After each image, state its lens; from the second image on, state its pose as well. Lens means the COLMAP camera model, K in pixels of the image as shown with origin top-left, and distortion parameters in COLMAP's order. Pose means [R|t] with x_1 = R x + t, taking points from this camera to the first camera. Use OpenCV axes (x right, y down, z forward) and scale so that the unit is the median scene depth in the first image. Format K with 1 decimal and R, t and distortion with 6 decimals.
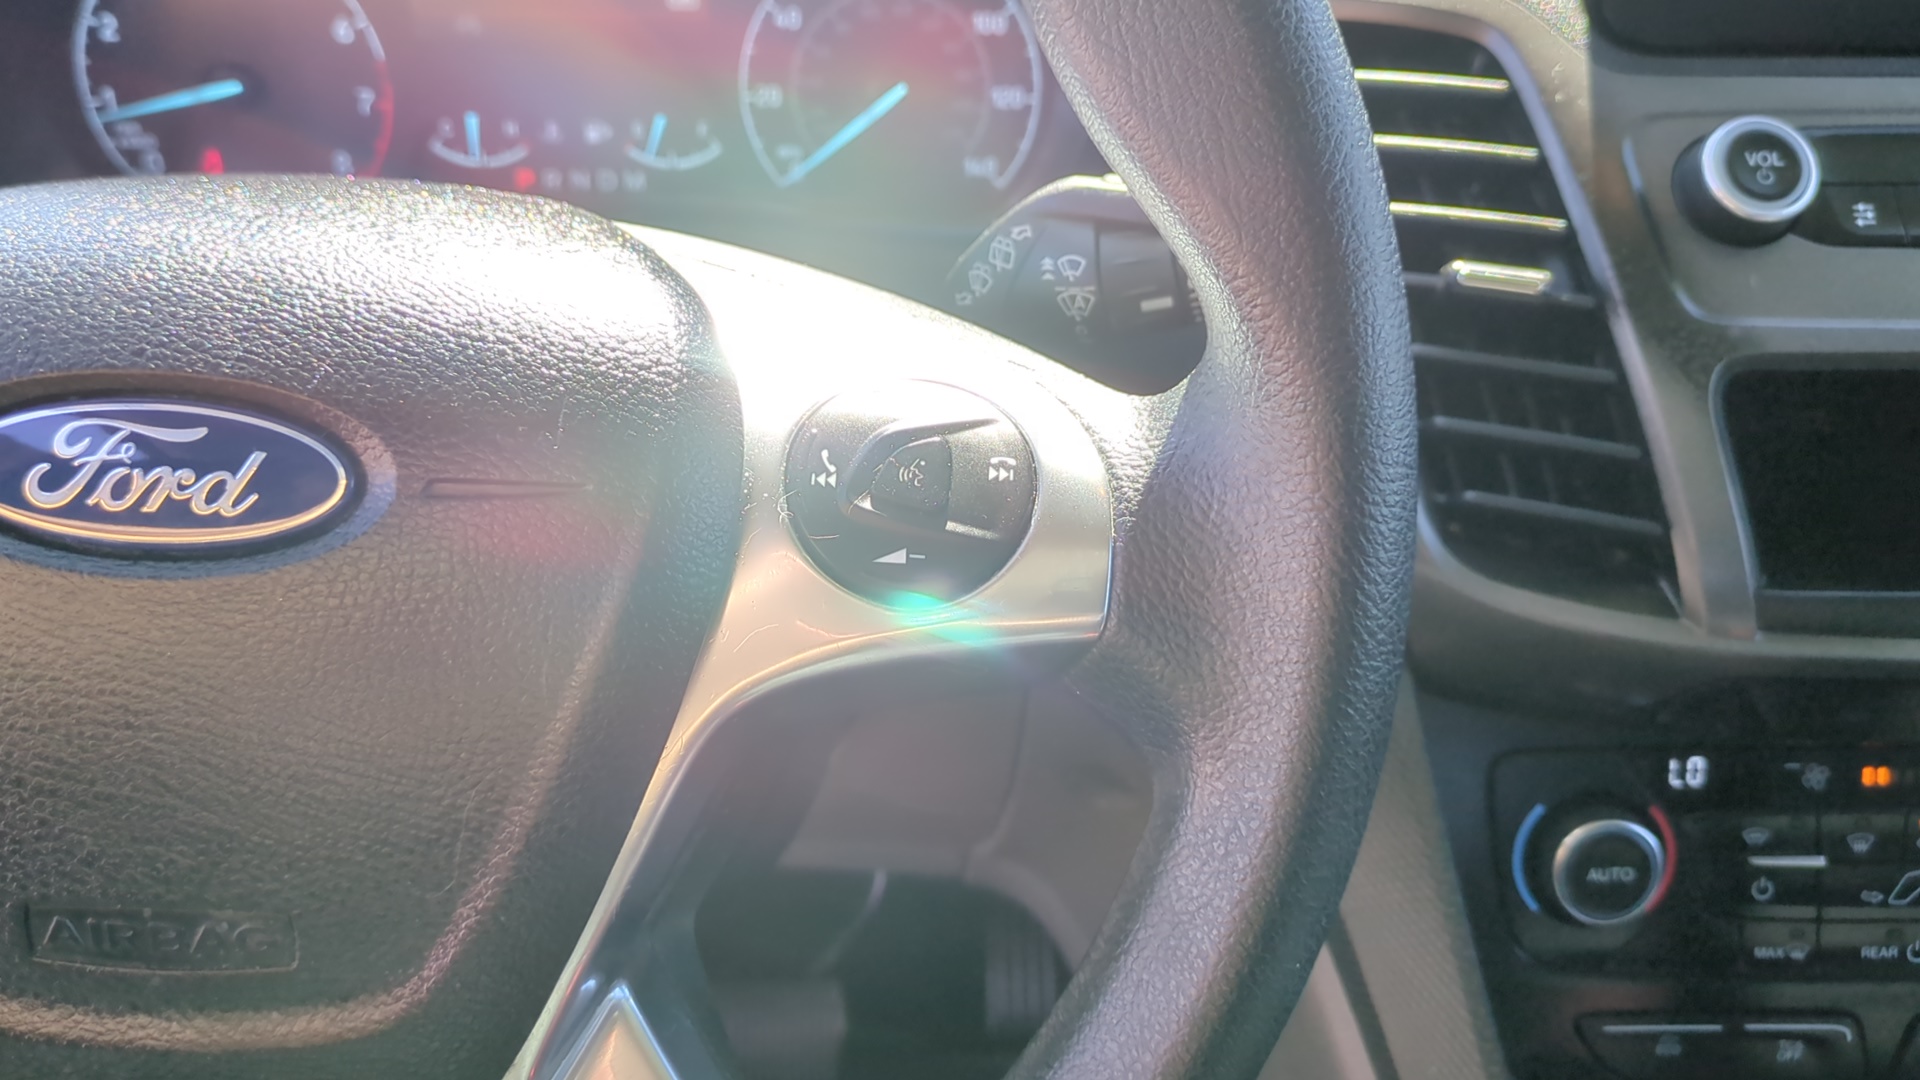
lens RADIAL K [[1651.6, 0, 960.0], [0, 1651.6, 540.0], [0, 0, 1]] dist [0.025747, -0.062730]
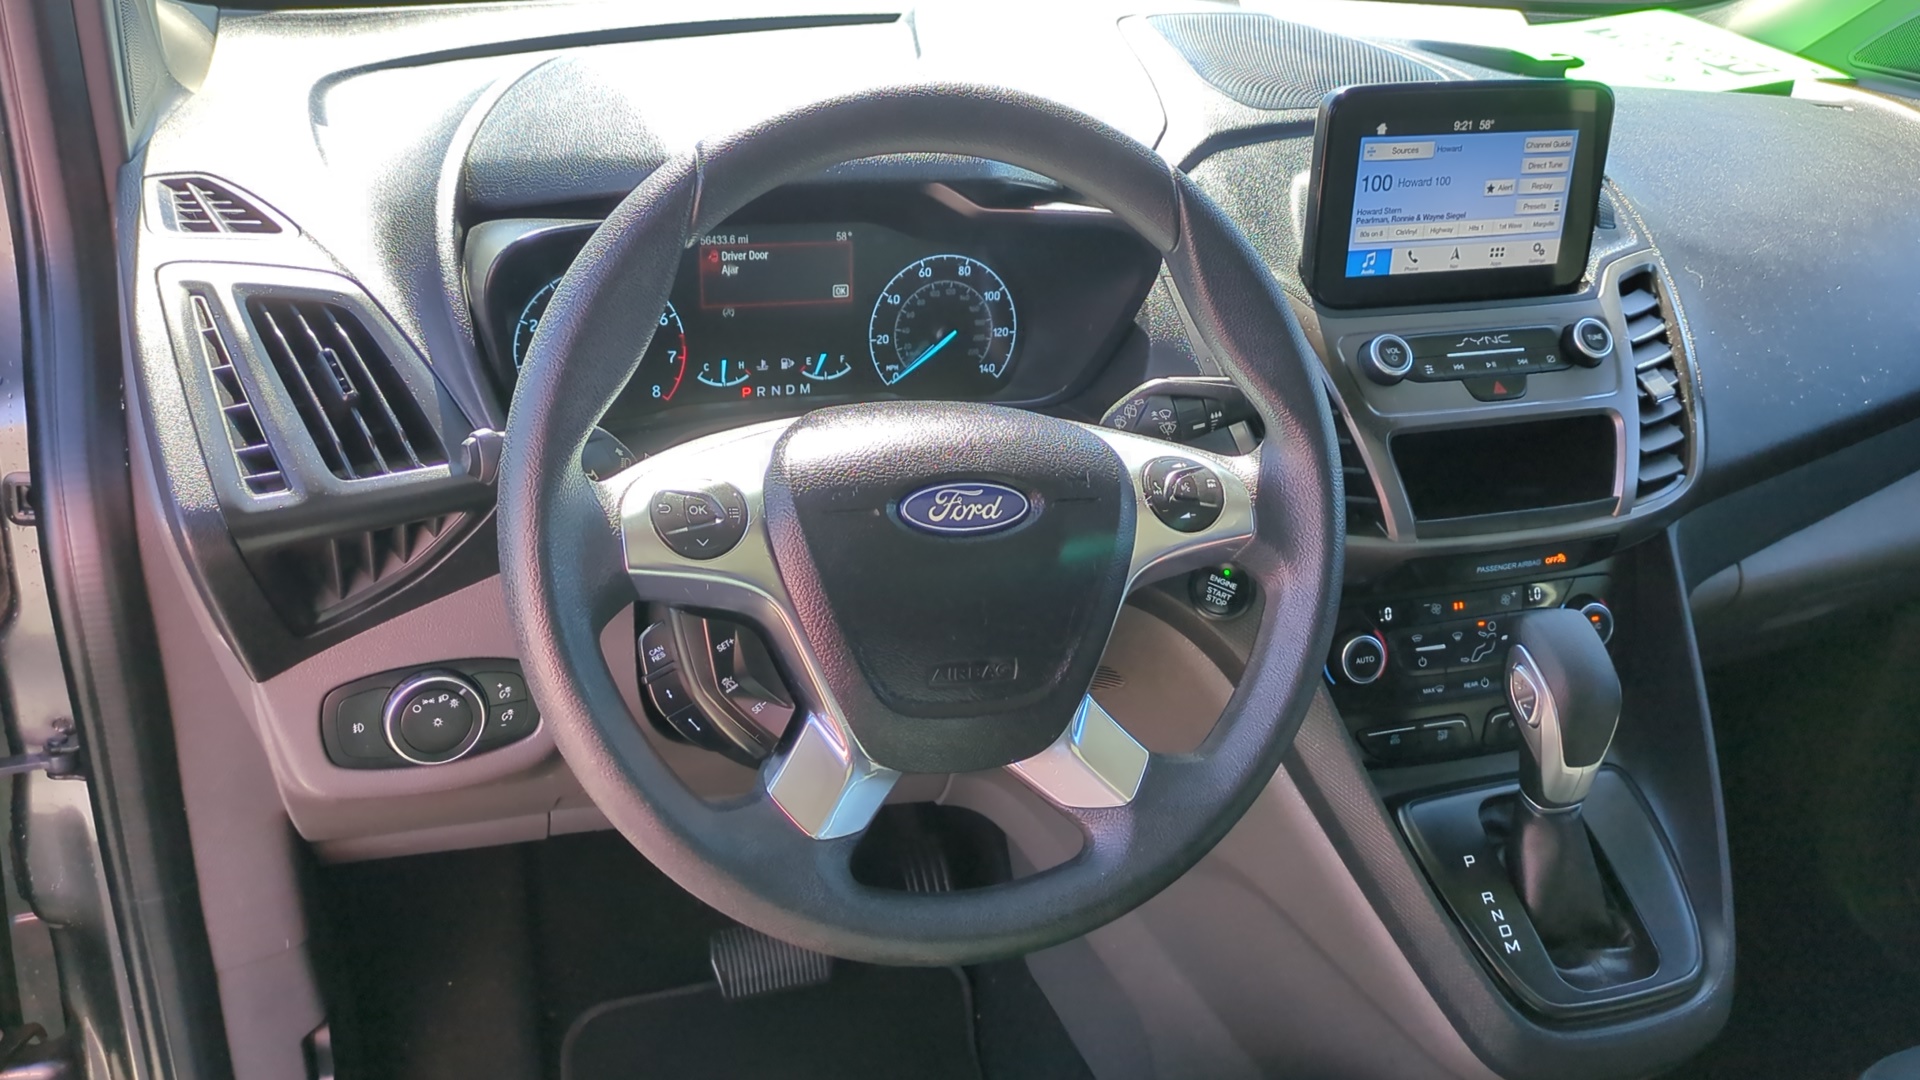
lens RADIAL K [[1641.1, 0, 960.0], [0, 1641.1, 540.0], [0, 0, 1]] dist [0.053317, -0.076385]
pose [[0.949348, -0.099259, 0.298138, -0.879664], [0.124937, 0.989811, -0.068295, 0.137266], [-0.288322, 0.102084, 0.952076, -1.119785]]
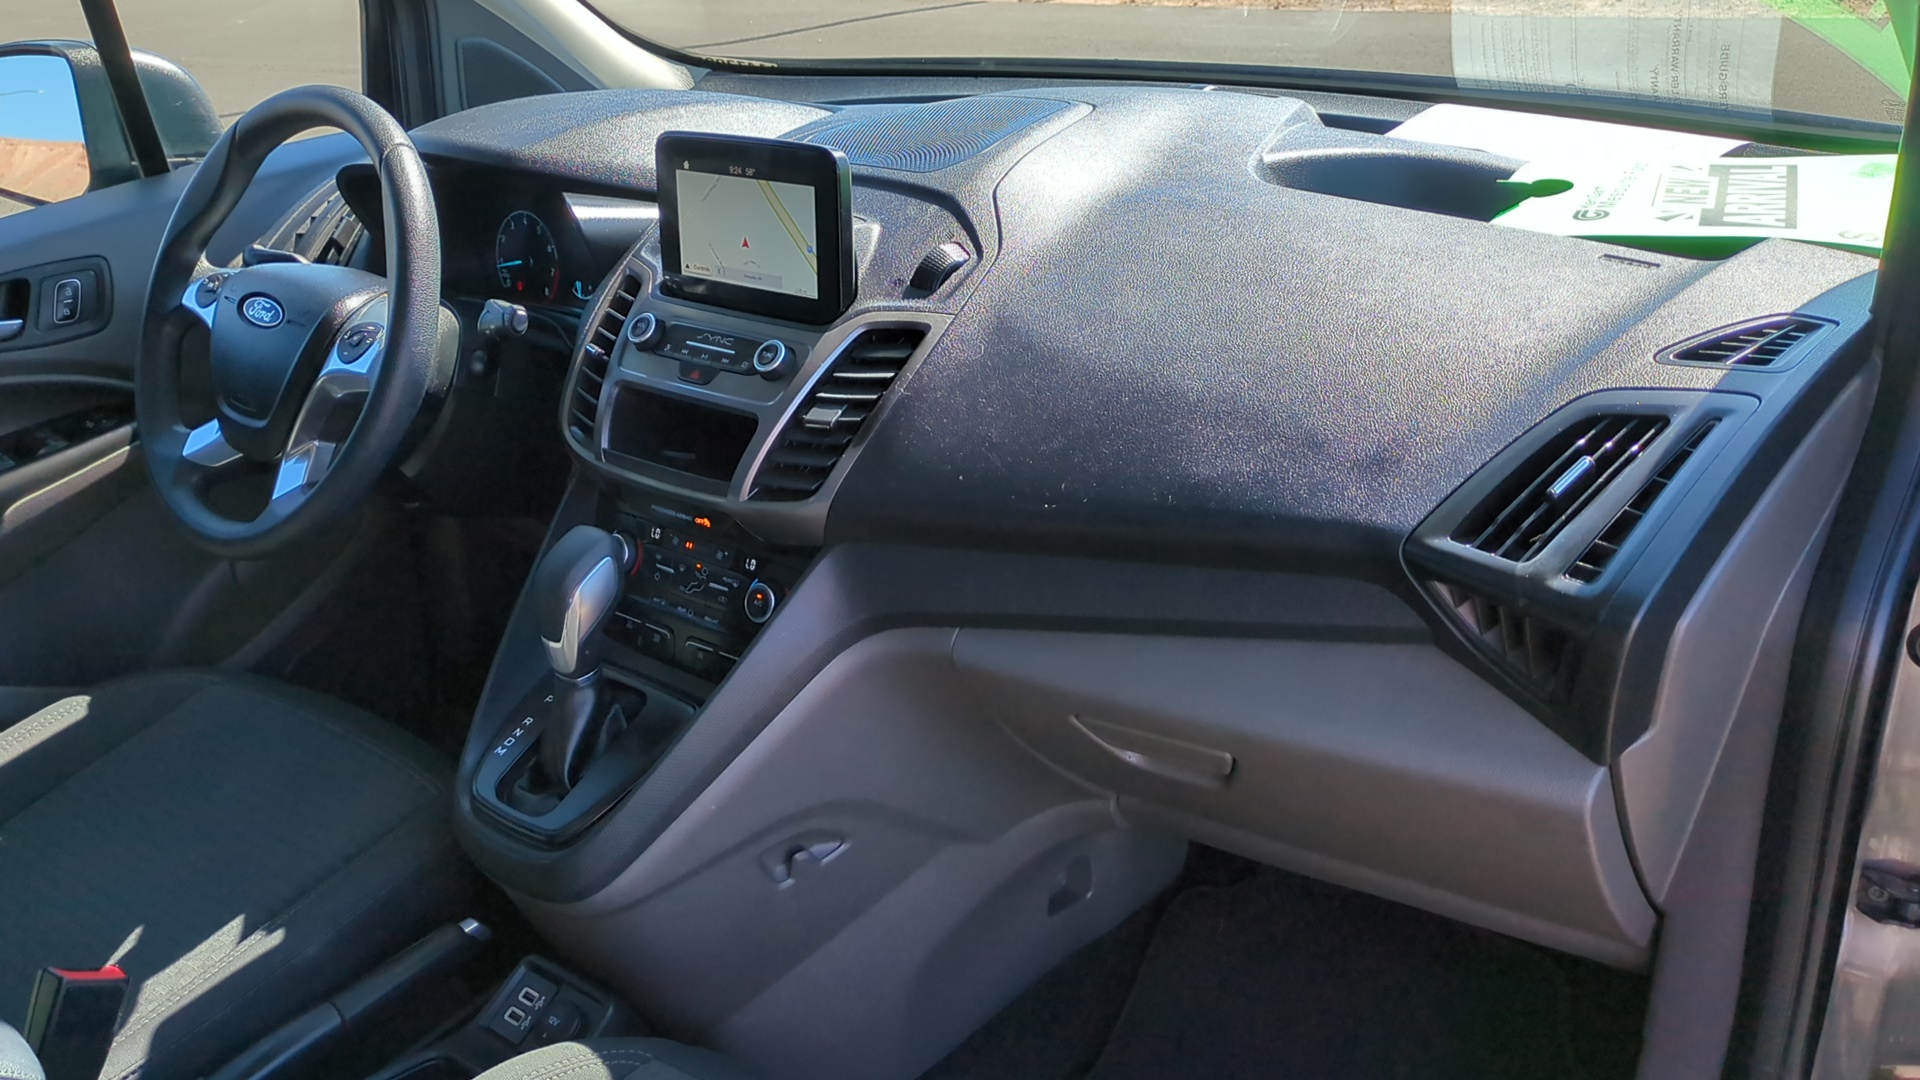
lens RADIAL K [[1641.1, 0, 960.0], [0, 1641.1, 540.0], [0, 0, 1]] dist [0.053317, -0.076385]
pose [[0.747676, 0.220031, -0.626551, 3.059503], [-0.308989, 0.950423, -0.034956, 0.098897], [0.587797, 0.219733, 0.778596, -1.092278]]
